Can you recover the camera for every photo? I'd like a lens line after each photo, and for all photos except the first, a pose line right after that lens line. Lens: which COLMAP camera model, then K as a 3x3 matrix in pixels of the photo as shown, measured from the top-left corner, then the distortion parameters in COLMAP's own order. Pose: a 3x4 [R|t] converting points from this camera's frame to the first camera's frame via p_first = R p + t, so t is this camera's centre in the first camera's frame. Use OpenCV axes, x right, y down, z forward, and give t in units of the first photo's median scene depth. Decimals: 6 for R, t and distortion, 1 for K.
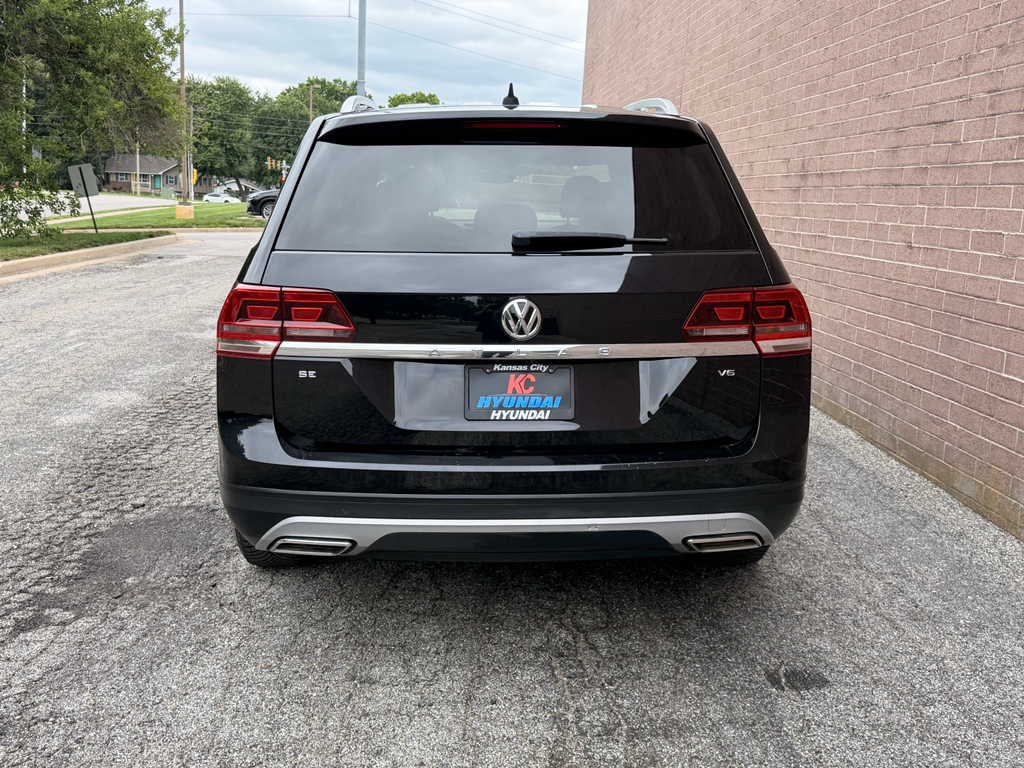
lens RADIAL K [[1014.6, 0, 512.1], [0, 1014.6, 380.2], [0, 0, 1]] dist [0.130948, -0.268290]
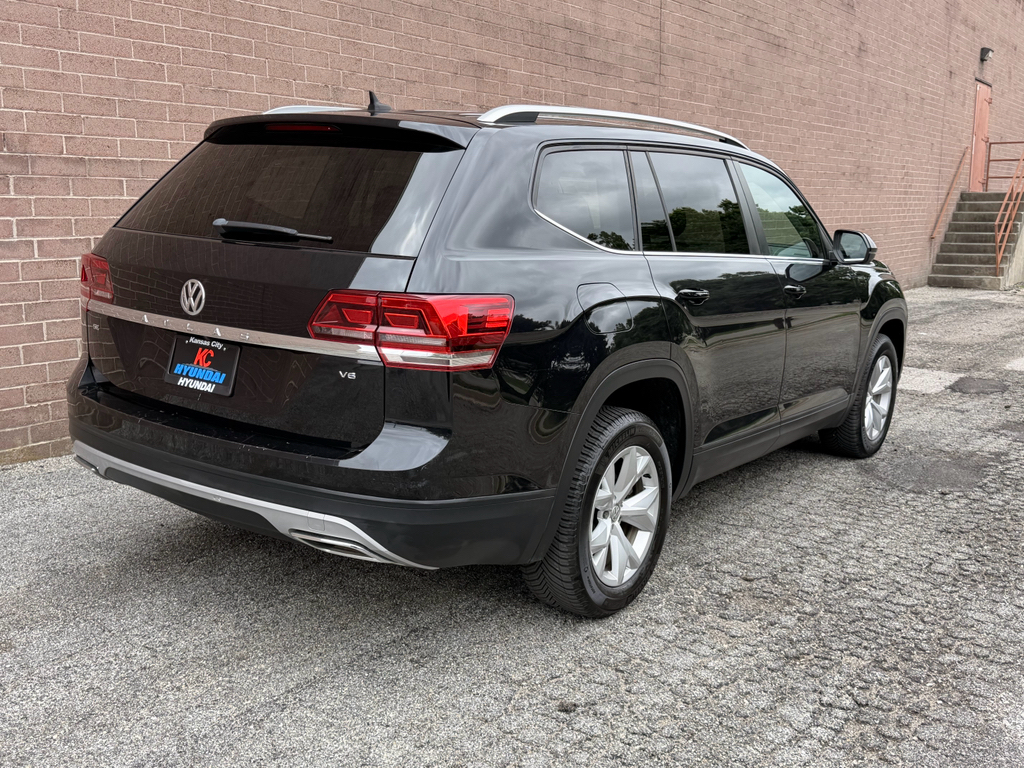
lens RADIAL K [[1014.6, 0, 512.1], [0, 1014.6, 380.2], [0, 0, 1]] dist [0.130948, -0.268290]
pose [[-0.773149, -0.158146, 0.614190, -0.640636], [0.071854, 0.940336, 0.332574, -0.399473], [-0.630140, 0.301261, -0.715657, 2.006165]]
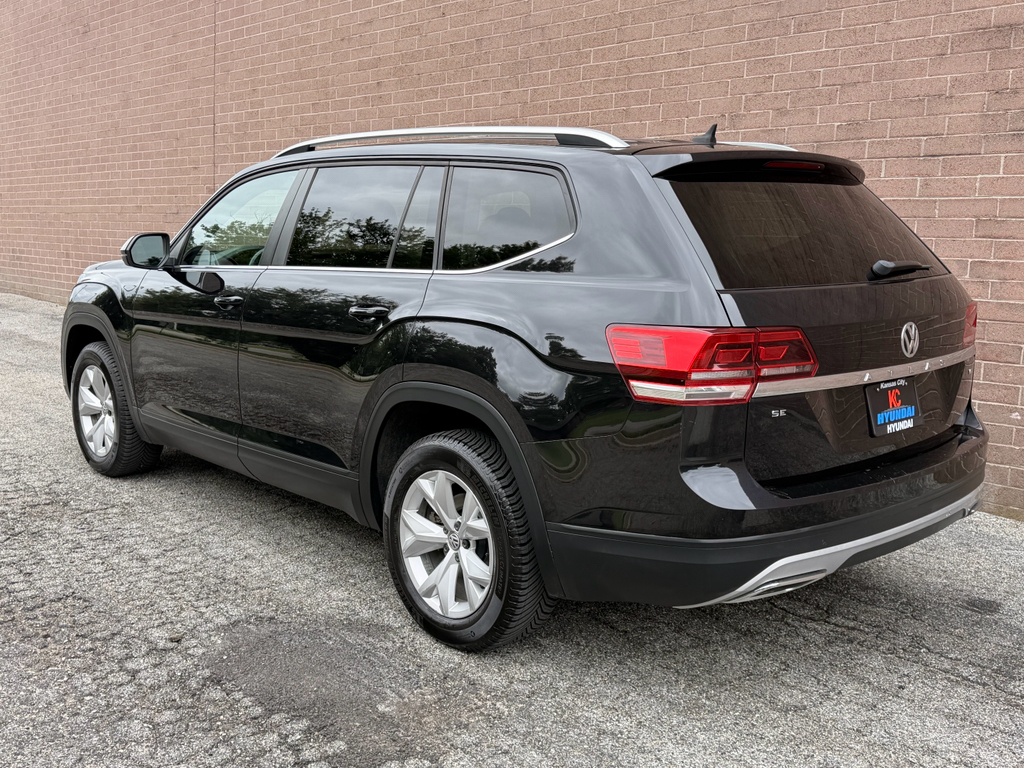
lens RADIAL K [[1014.6, 0, 512.1], [0, 1014.6, 380.2], [0, 0, 1]] dist [0.130948, -0.268290]
pose [[0.763067, -0.102174, 0.638192, -0.617858], [0.114774, 0.993153, 0.021771, -0.053534], [-0.636046, 0.056635, 0.769570, 0.238370]]
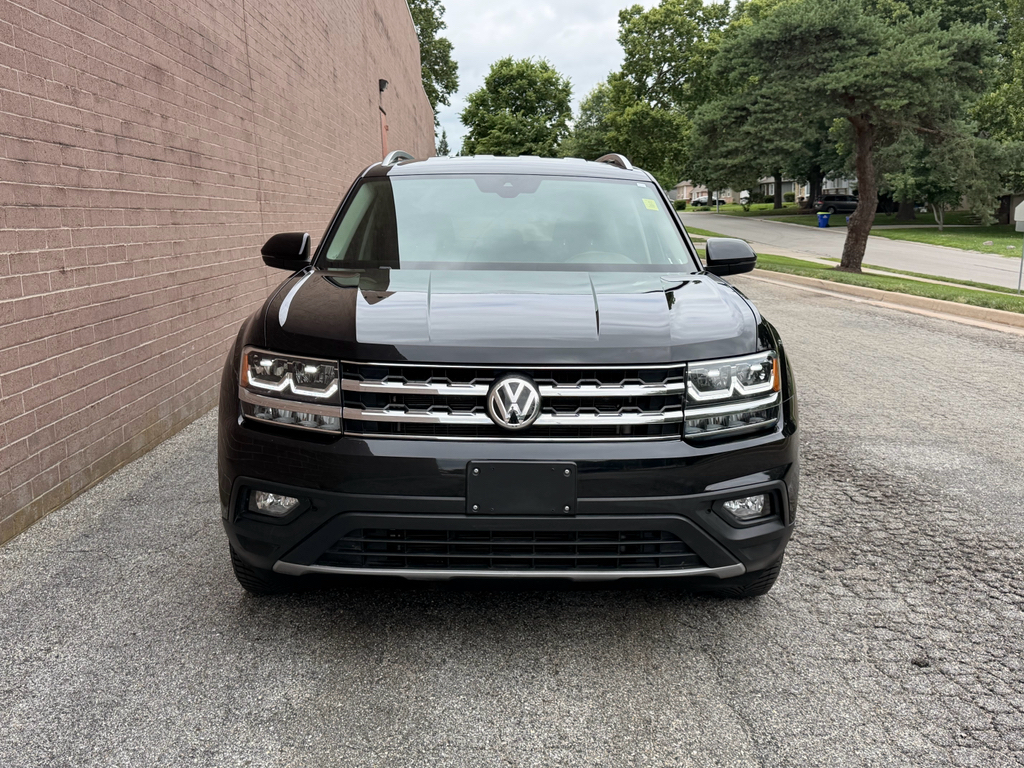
lens RADIAL K [[1014.6, 0, 512.1], [0, 1014.6, 380.2], [0, 0, 1]] dist [0.130948, -0.268290]
pose [[-0.999473, -0.023186, 0.022697, -0.051957], [-0.014302, 0.942728, 0.333255, -0.409597], [-0.029124, 0.332755, -0.942564, 2.197809]]
